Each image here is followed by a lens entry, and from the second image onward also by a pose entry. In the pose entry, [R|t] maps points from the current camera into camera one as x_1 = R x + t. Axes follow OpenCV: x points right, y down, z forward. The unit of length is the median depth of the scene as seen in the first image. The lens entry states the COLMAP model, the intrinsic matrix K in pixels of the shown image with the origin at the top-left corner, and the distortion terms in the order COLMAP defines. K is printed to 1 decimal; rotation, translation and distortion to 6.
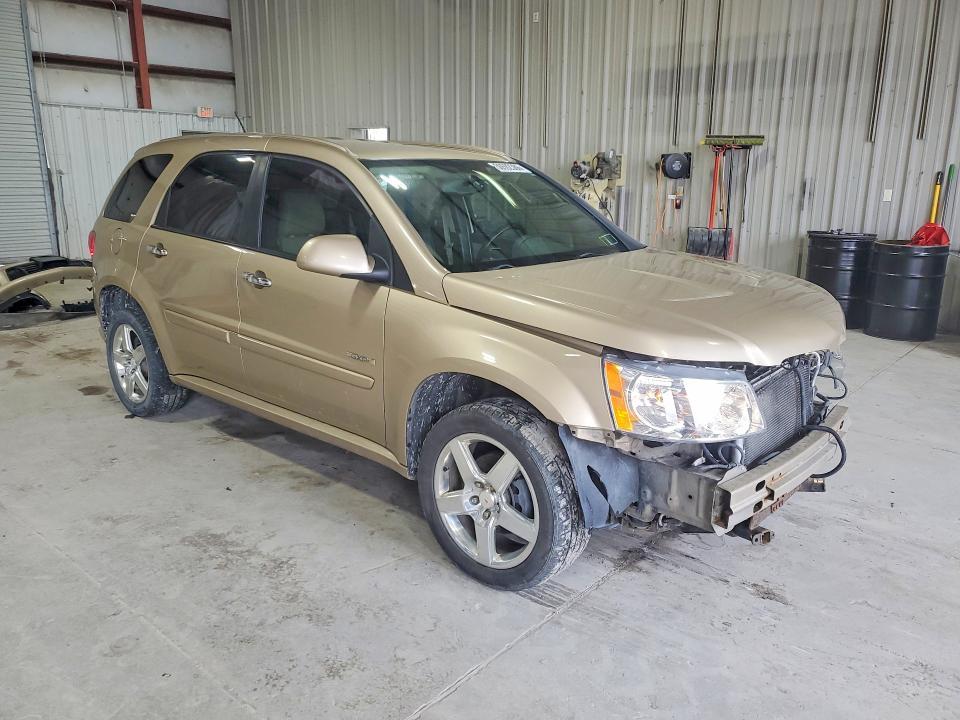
lens RADIAL K [[743.0, 0, 480.0], [0, 743.0, 360.0], [0, 0, 1]] dist [0.051467, 0.005226]
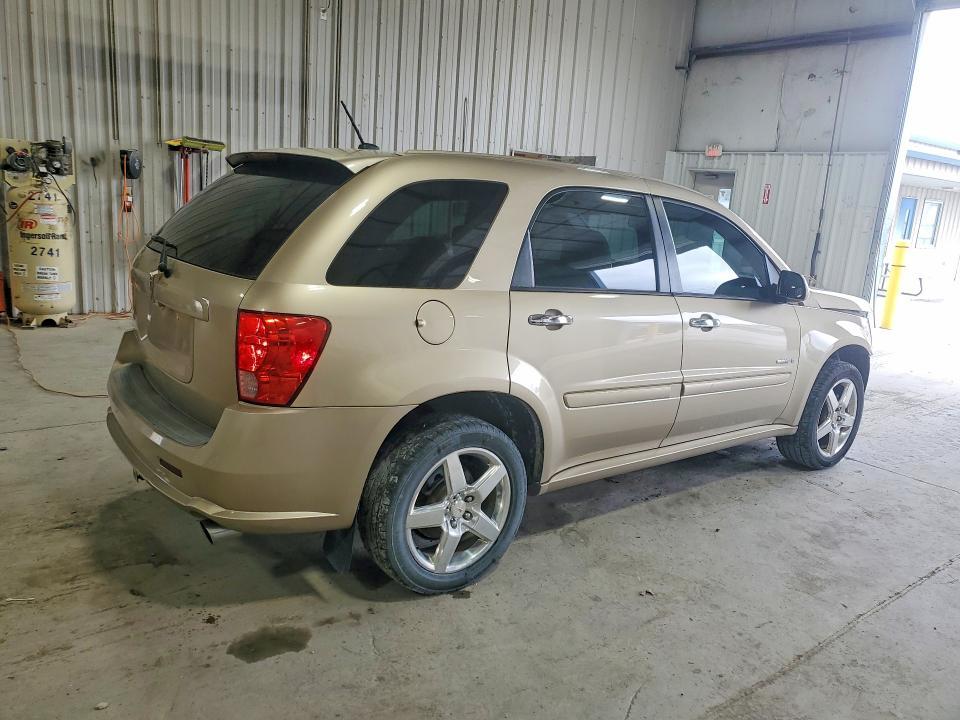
lens RADIAL K [[743.0, 0, 480.0], [0, 743.0, 360.0], [0, 0, 1]] dist [0.051467, 0.005226]
pose [[0.188074, -0.204733, 0.960579, -0.574488], [0.175324, 0.969322, 0.172269, -0.122296], [-0.966380, 0.136013, 0.218199, 0.458968]]
